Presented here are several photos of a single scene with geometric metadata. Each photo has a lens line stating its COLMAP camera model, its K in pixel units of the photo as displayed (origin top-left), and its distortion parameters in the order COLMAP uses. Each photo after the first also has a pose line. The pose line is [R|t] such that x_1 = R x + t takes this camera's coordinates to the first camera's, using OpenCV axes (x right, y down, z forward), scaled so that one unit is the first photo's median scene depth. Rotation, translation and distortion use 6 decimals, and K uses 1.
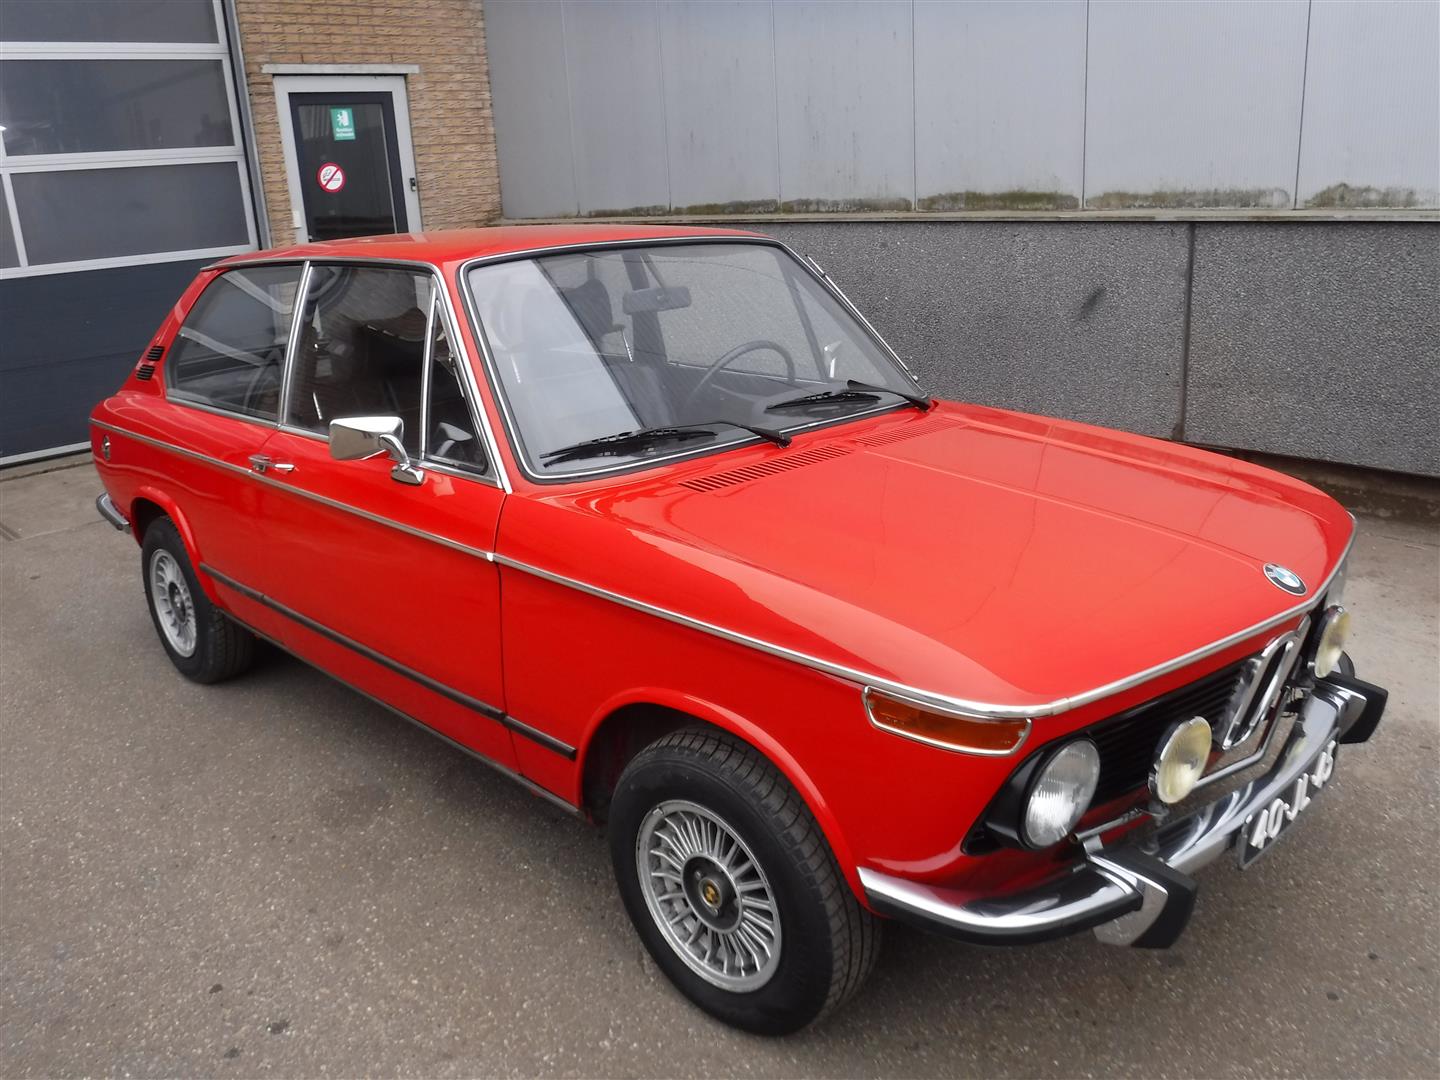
lens RADIAL K [[1188.5, 0, 721.0], [0, 1188.5, 550.9], [0, 0, 1]] dist [-0.086053, 0.036000]
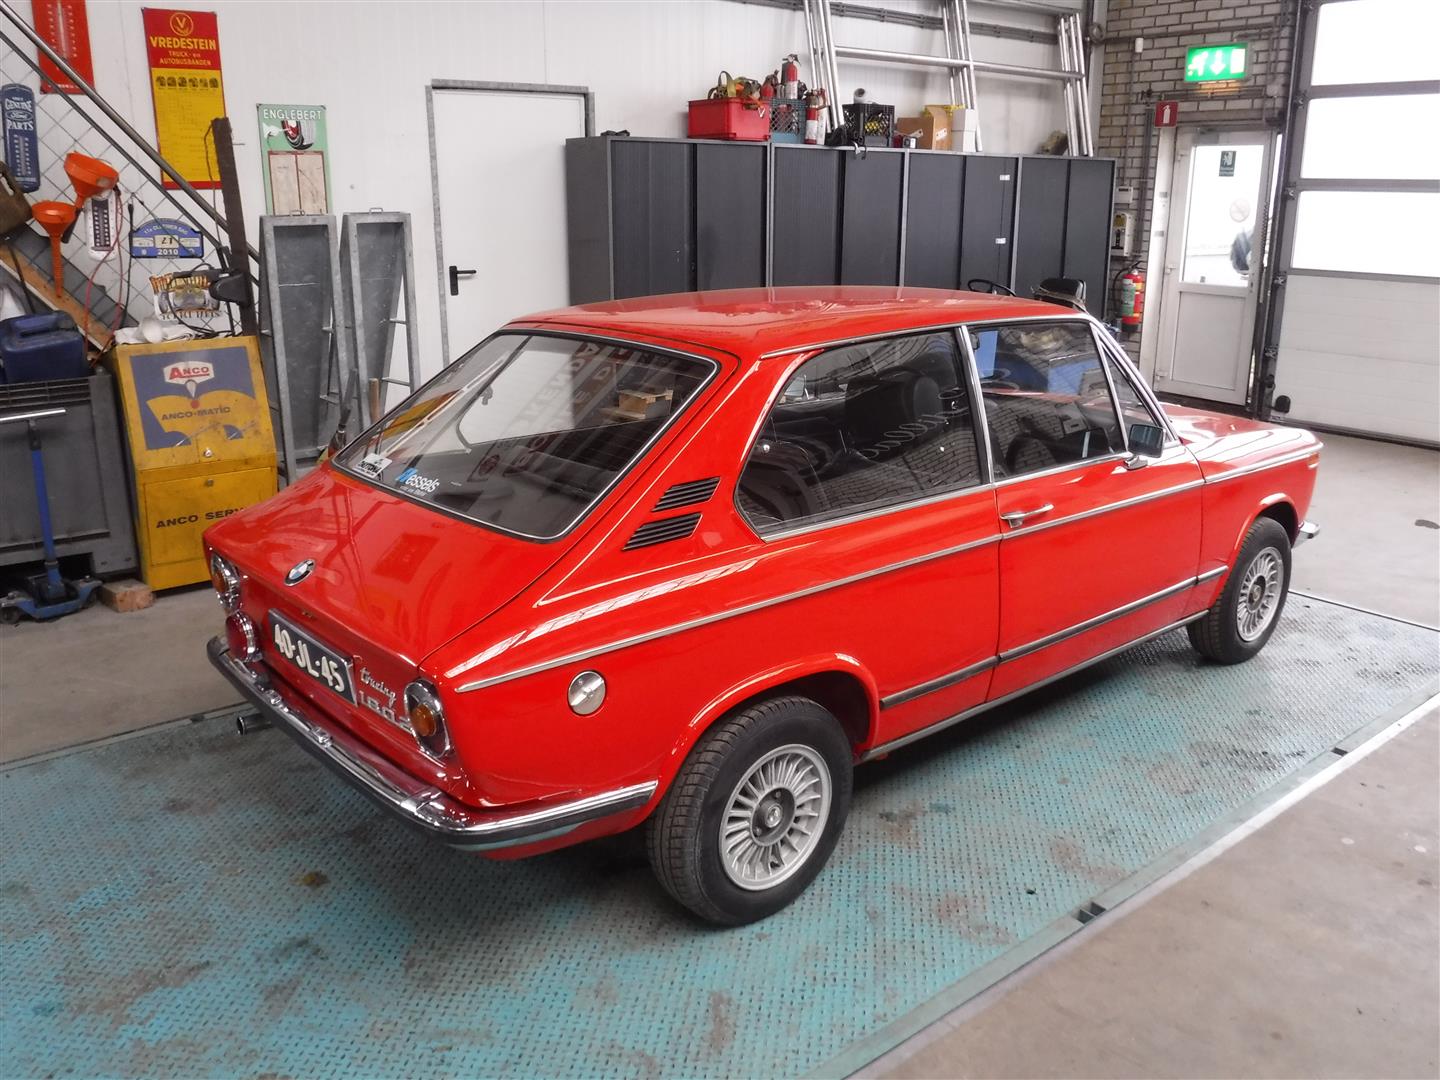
lens RADIAL K [[1214.1, 0, 720.0], [0, 1214.1, 540.0], [0, 0, 1]] dist [-0.069306, 0.022568]
pose [[0.060704, -0.240798, 0.968675, -2.272856], [0.283174, 0.934747, 0.214618, -0.567825], [-0.957145, 0.261276, 0.124931, 1.749081]]
